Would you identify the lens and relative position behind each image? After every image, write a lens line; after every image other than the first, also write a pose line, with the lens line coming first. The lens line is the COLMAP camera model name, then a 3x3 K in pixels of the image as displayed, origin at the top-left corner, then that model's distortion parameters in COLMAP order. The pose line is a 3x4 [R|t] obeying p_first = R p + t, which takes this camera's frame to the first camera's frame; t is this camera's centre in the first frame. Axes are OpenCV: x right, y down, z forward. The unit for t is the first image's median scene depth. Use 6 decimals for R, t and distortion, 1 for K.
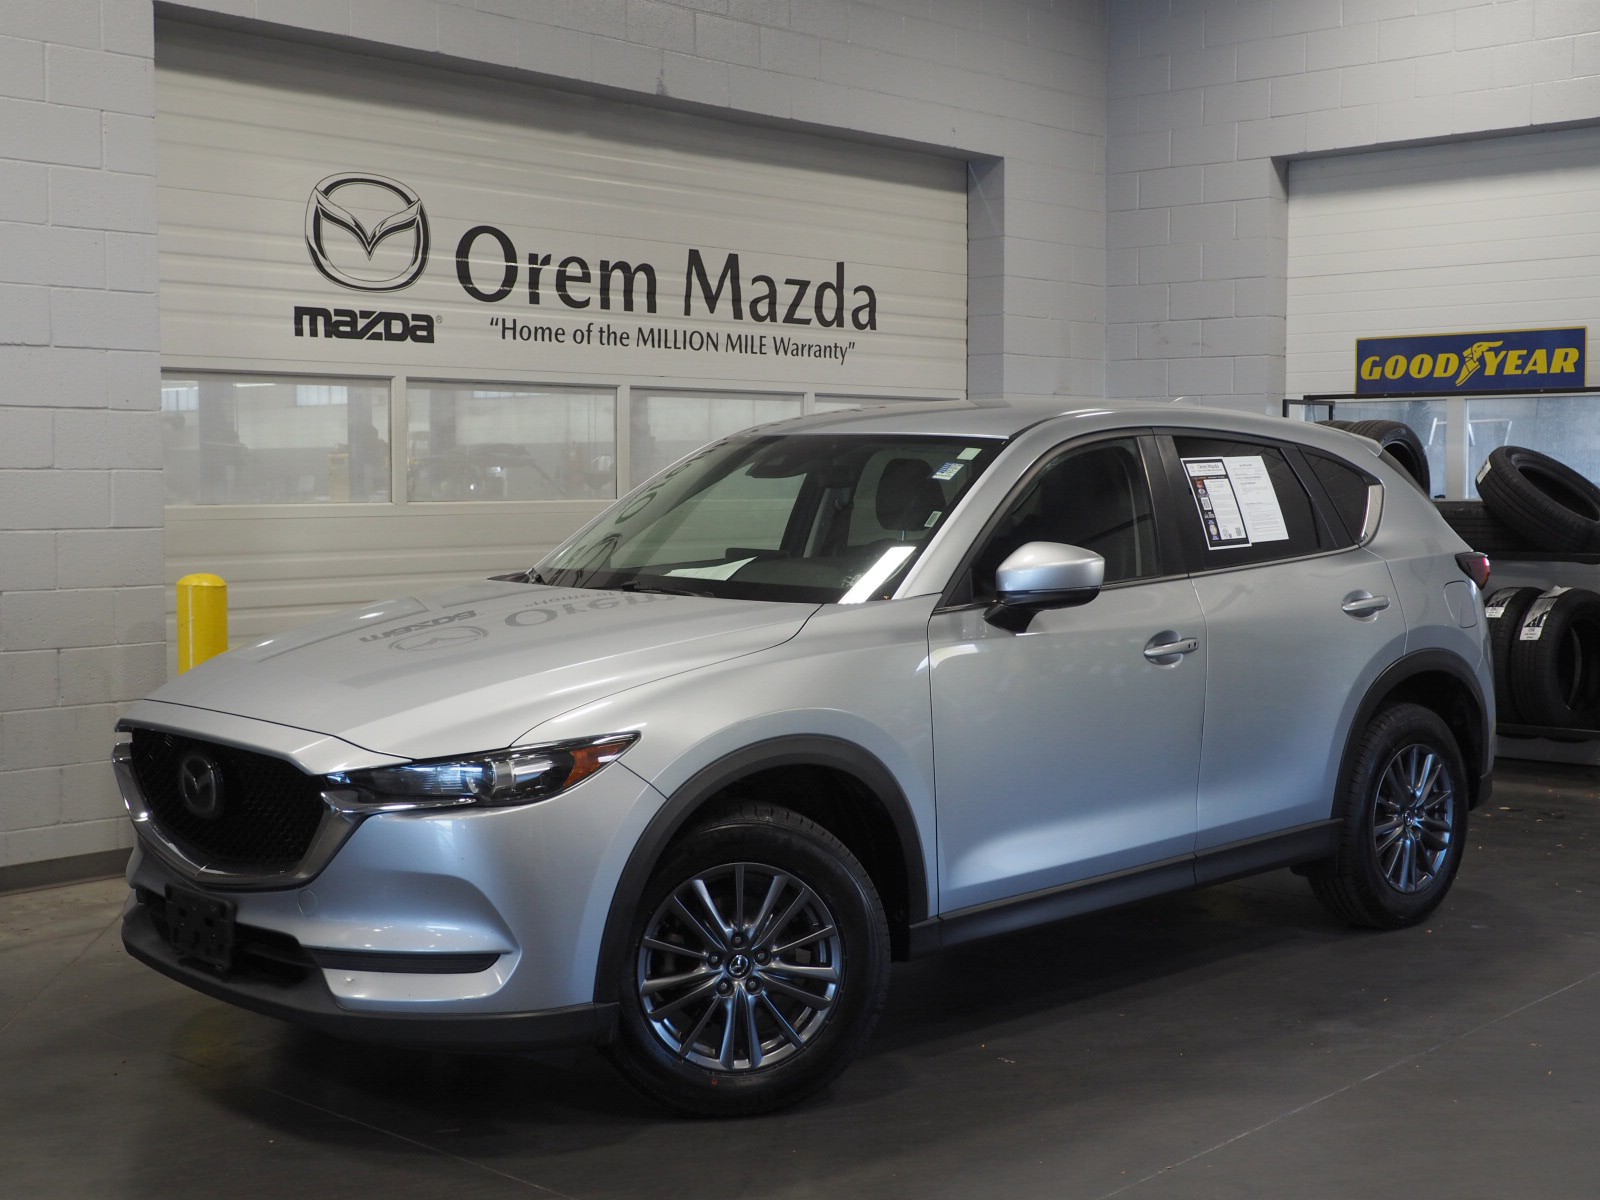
lens RADIAL K [[1971.8, 0, 804.1], [0, 1971.8, 601.5], [0, 0, 1]] dist [-0.009953, 0.000000]
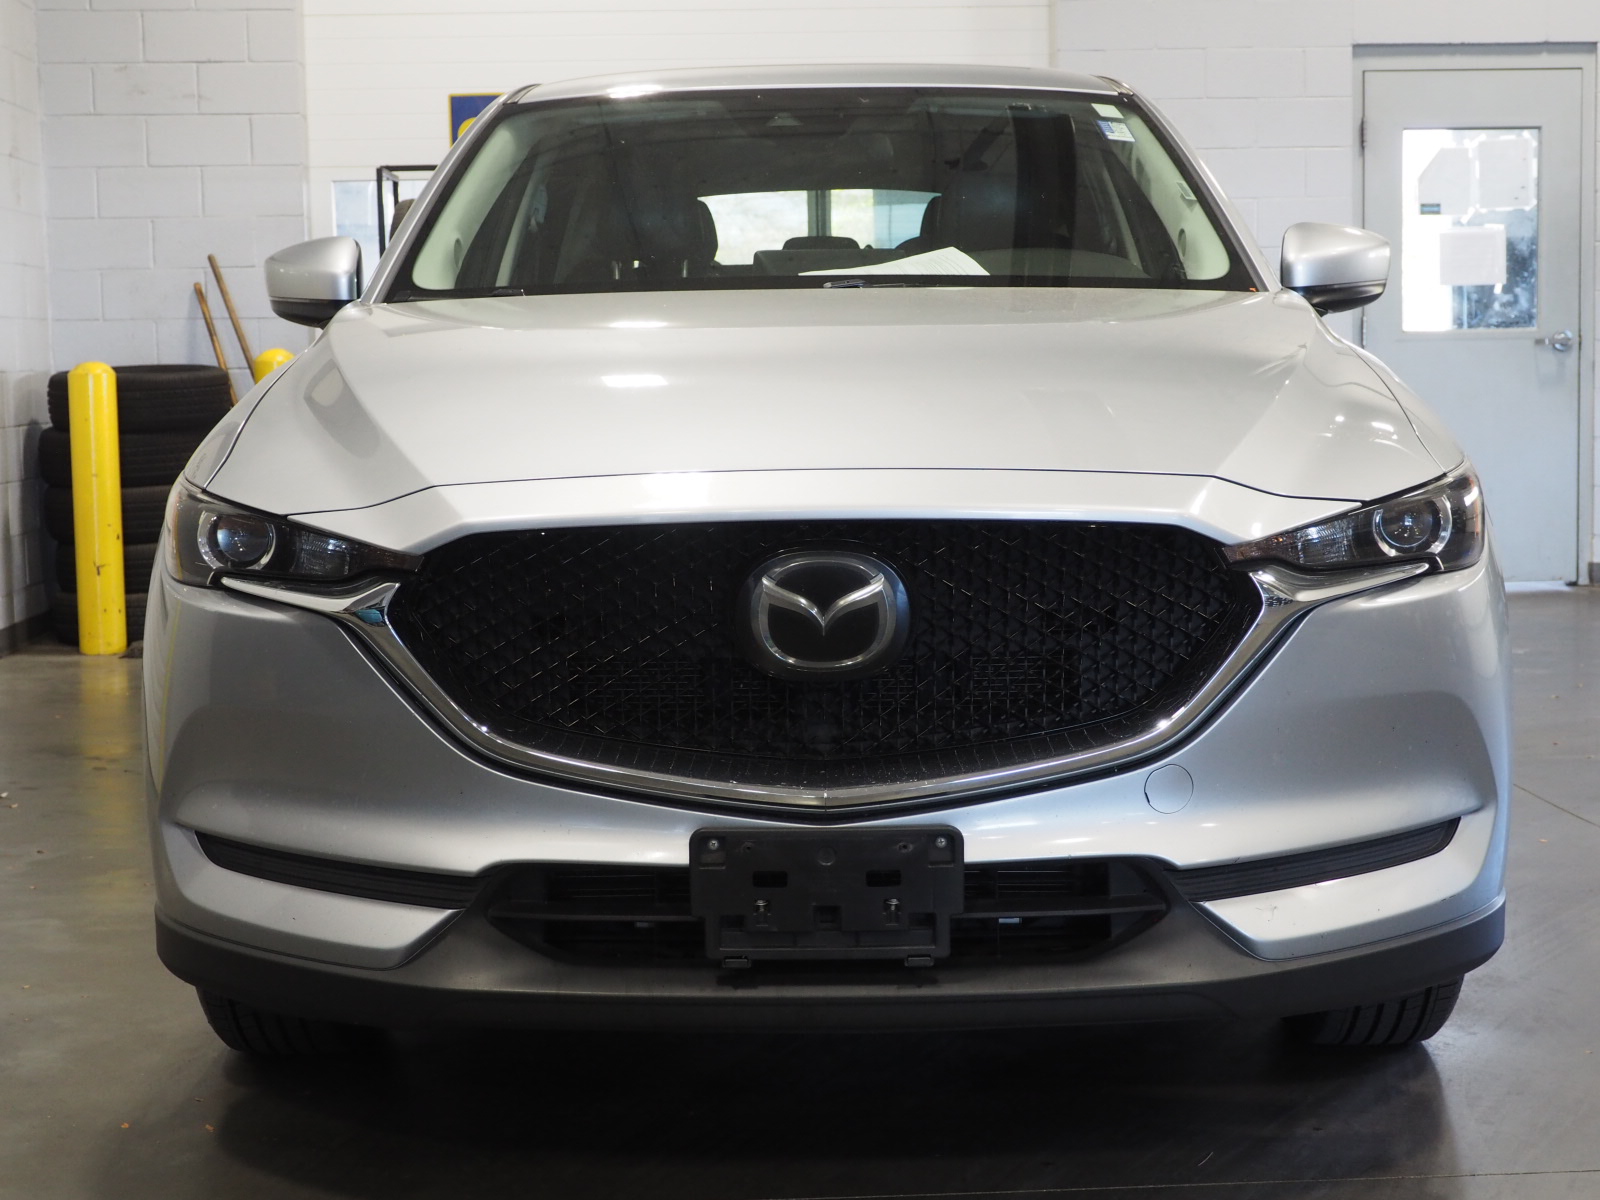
lens RADIAL K [[2355.7, 0, 792.0], [0, 2355.7, 594.9], [0, 0, 1]] dist [-0.013891, 0.000000]
pose [[0.708847, -0.078663, 0.700963, -0.328122], [0.057008, 0.996900, 0.054225, 0.024789], [-0.703055, 0.001523, 0.711134, 0.259294]]
